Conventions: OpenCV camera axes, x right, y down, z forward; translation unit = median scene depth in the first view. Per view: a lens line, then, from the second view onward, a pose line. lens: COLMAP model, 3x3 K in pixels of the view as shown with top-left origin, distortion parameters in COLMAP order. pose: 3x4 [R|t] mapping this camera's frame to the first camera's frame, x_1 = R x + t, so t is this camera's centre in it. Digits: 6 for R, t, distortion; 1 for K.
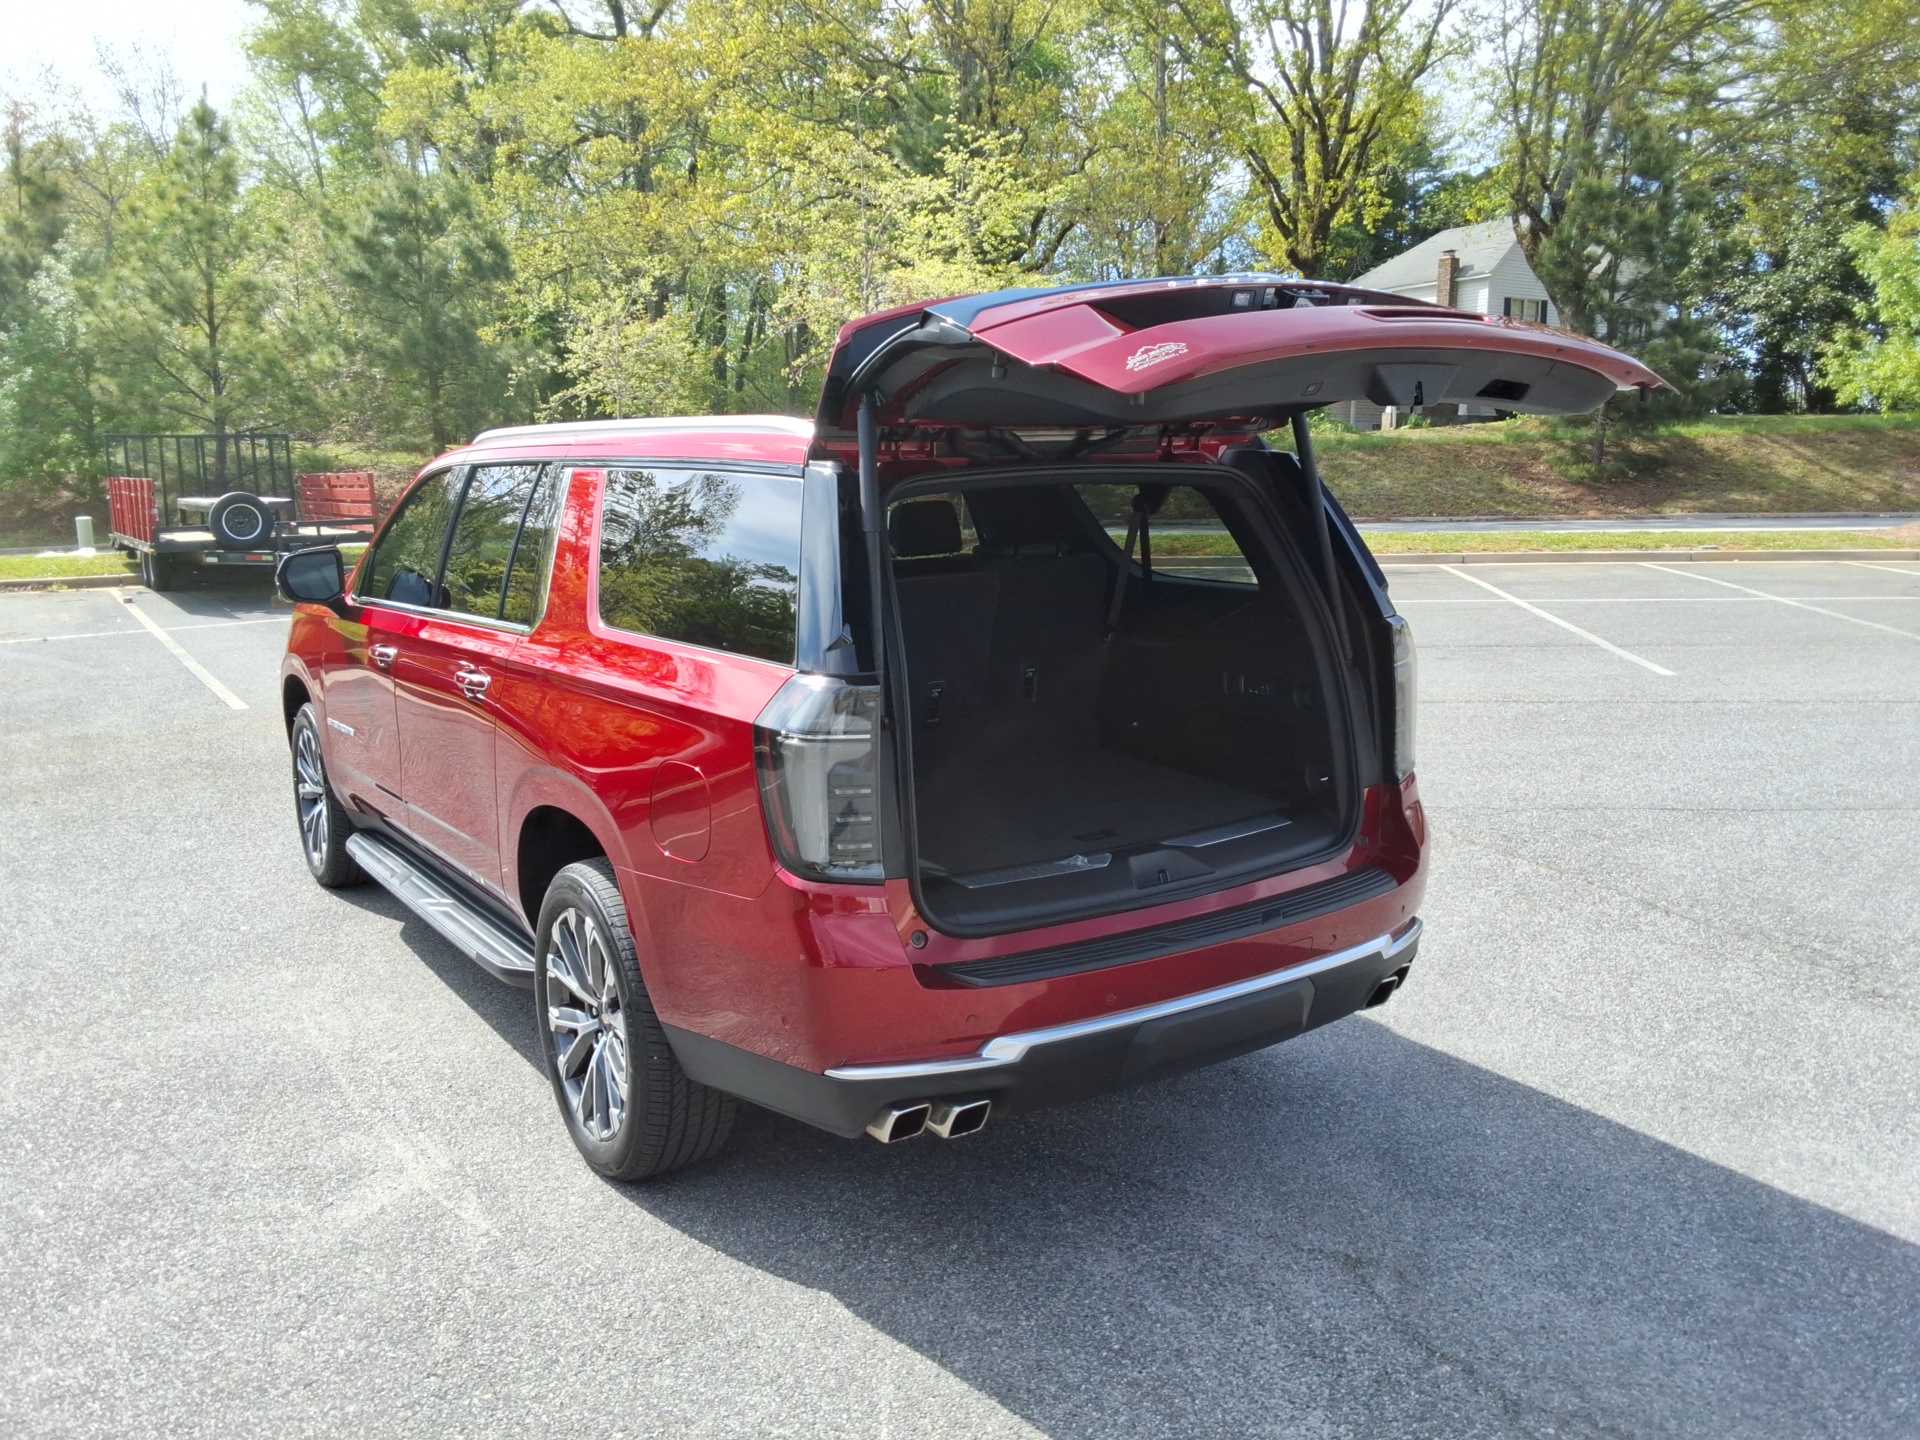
lens RADIAL K [[1552.4, 0, 968.9], [0, 1552.4, 692.4], [0, 0, 1]] dist [0.117950, -0.189358]
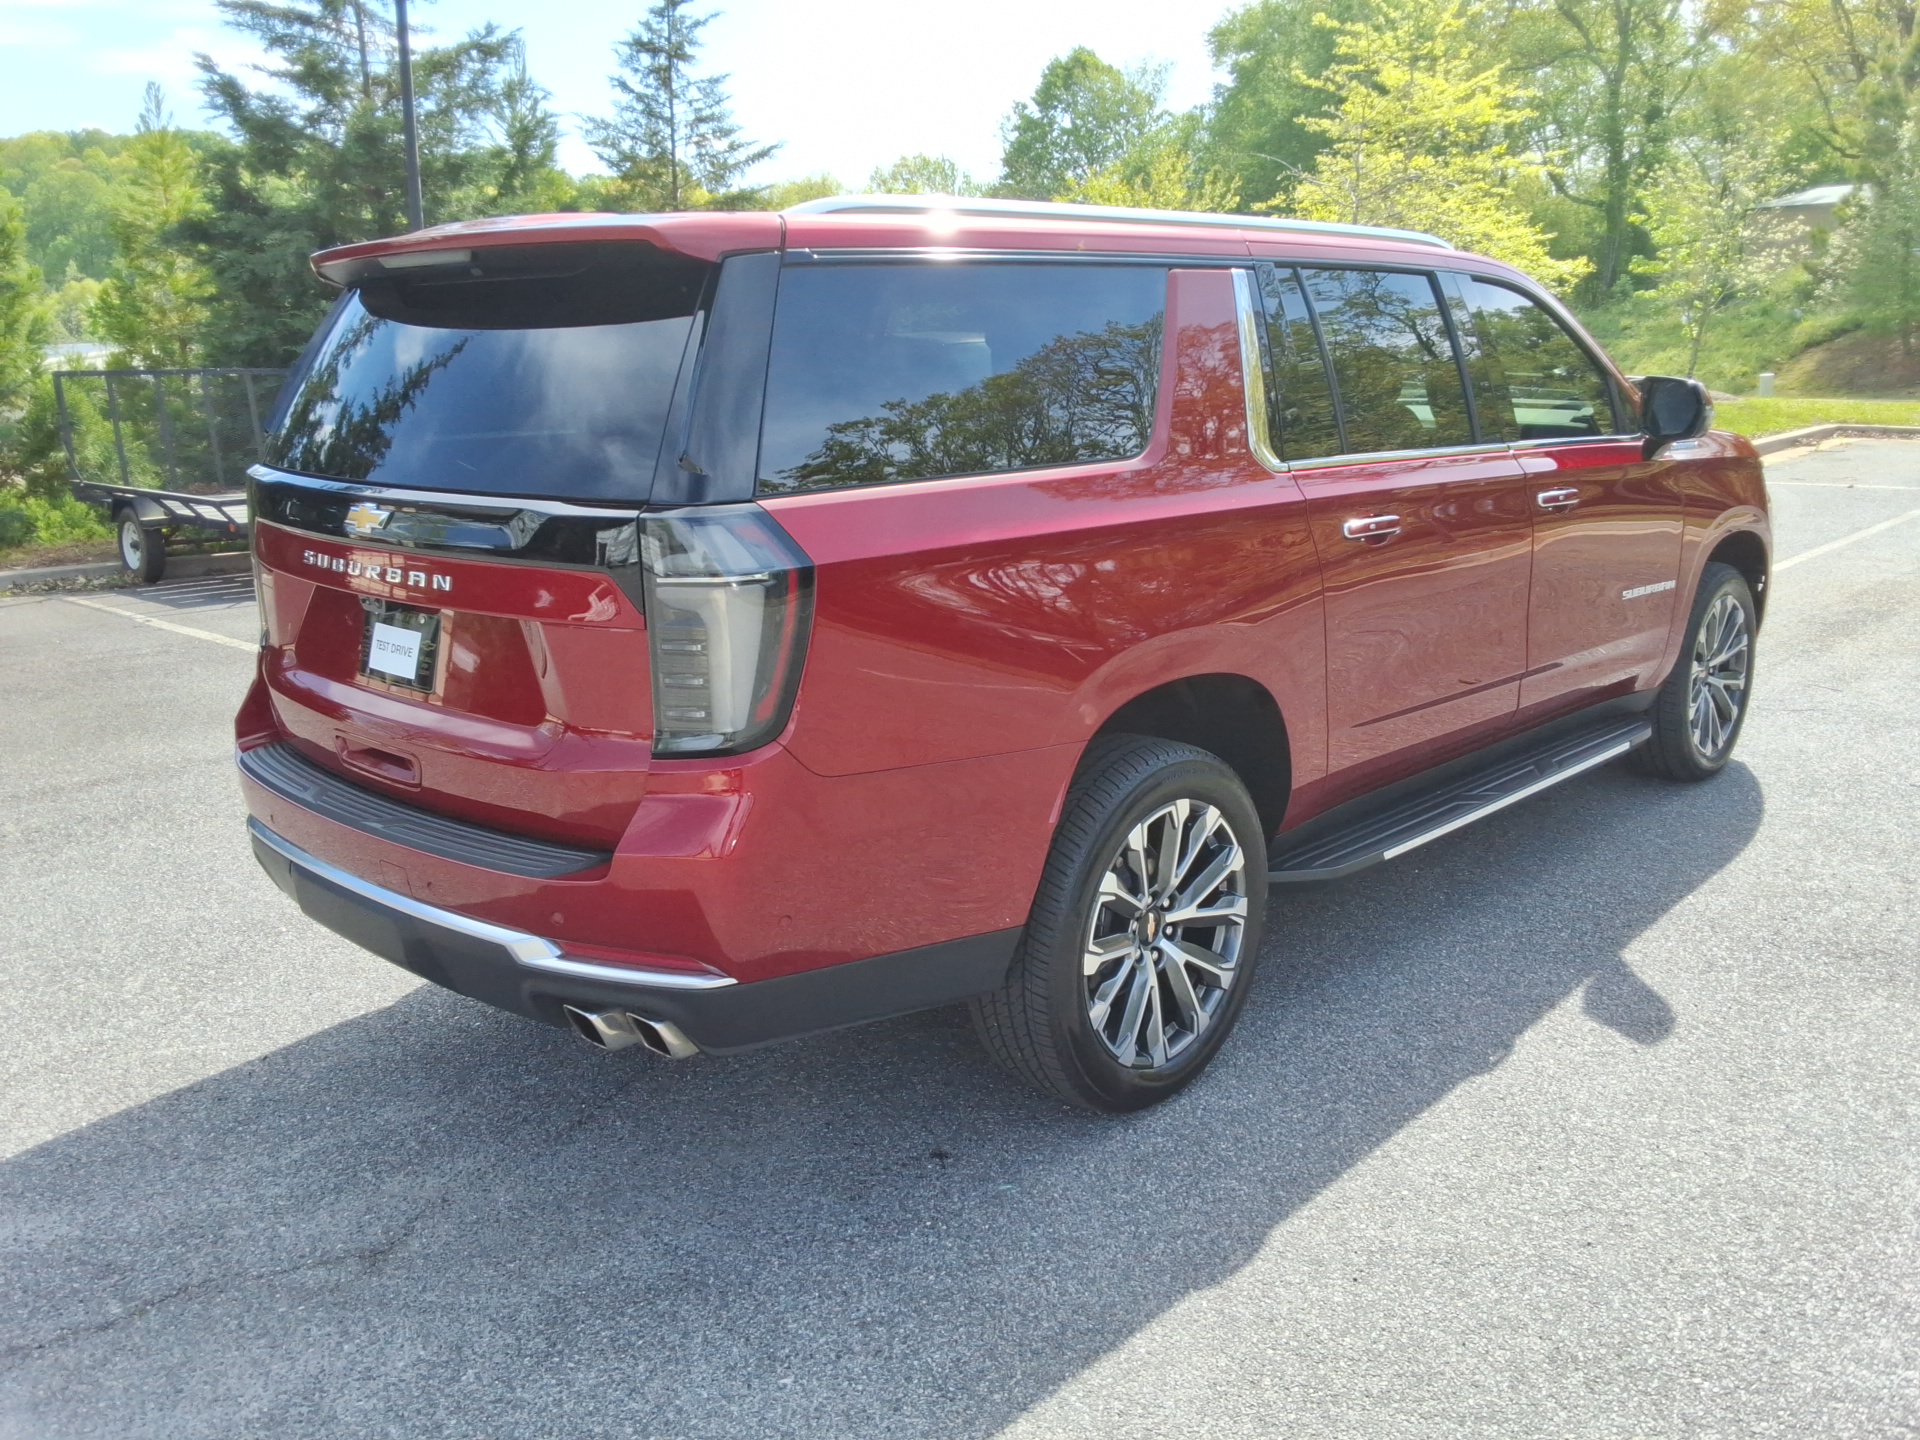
lens RADIAL K [[1544.8, 0, 973.8], [0, 1544.8, 696.6], [0, 0, 1]] dist [0.125604, -0.194078]
pose [[0.230010, 0.231592, -0.945230, 0.162257], [-0.139630, 0.969076, 0.203457, -0.021154], [0.963119, 0.085185, 0.255234, 0.168370]]
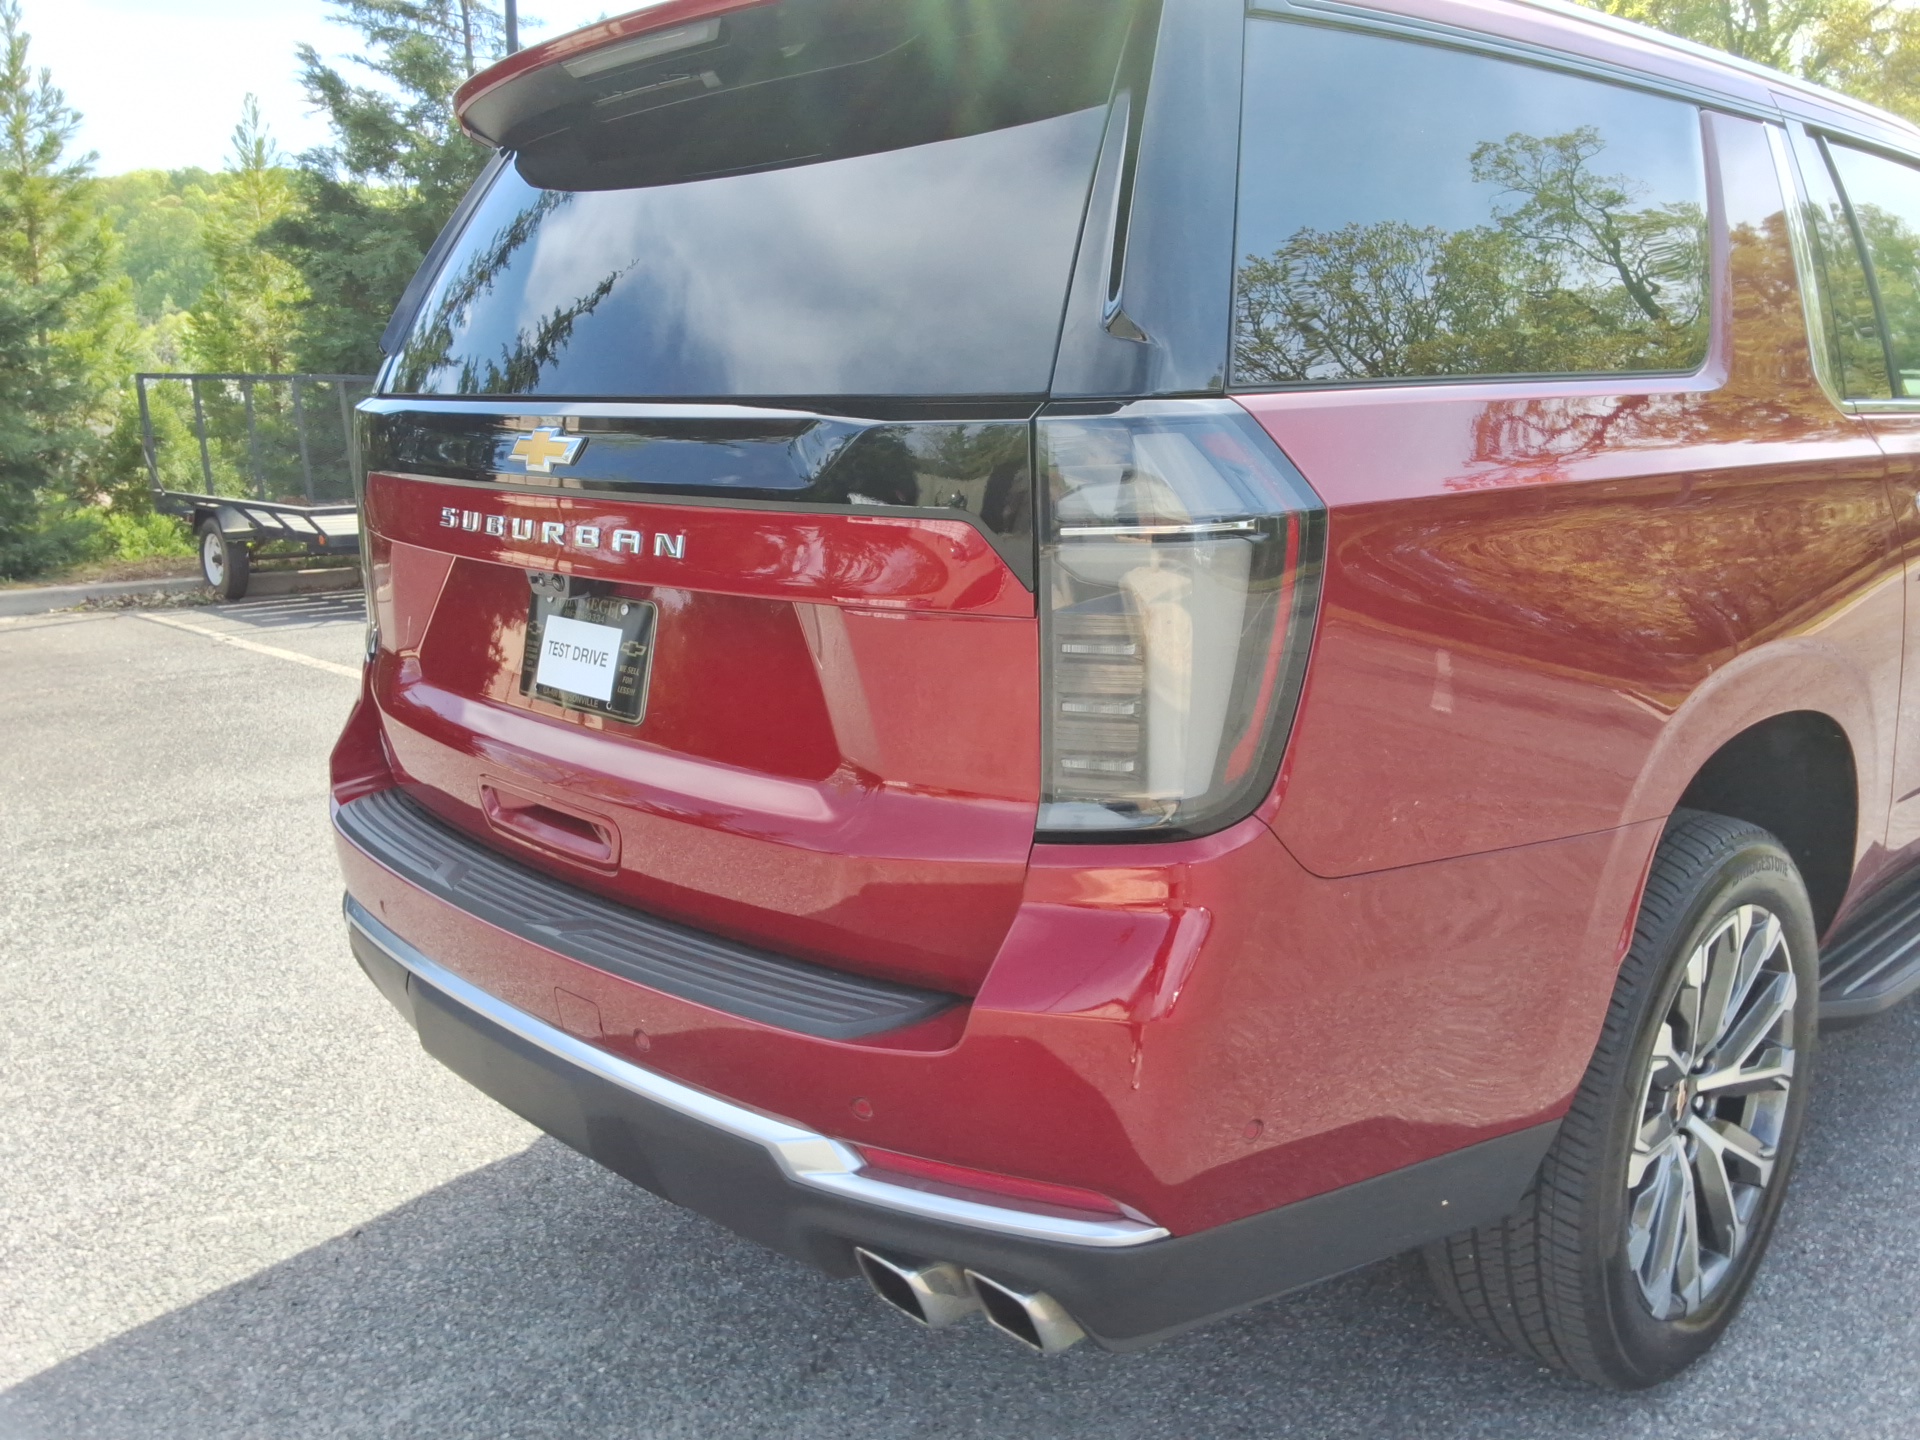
lens RADIAL K [[1552.4, 0, 968.9], [0, 1552.4, 692.4], [0, 0, 1]] dist [0.117950, -0.189358]
pose [[0.182793, 0.208653, -0.960755, 0.110840], [-0.145783, 0.972169, 0.183396, -0.007867], [0.972283, 0.106538, 0.208124, 0.157661]]
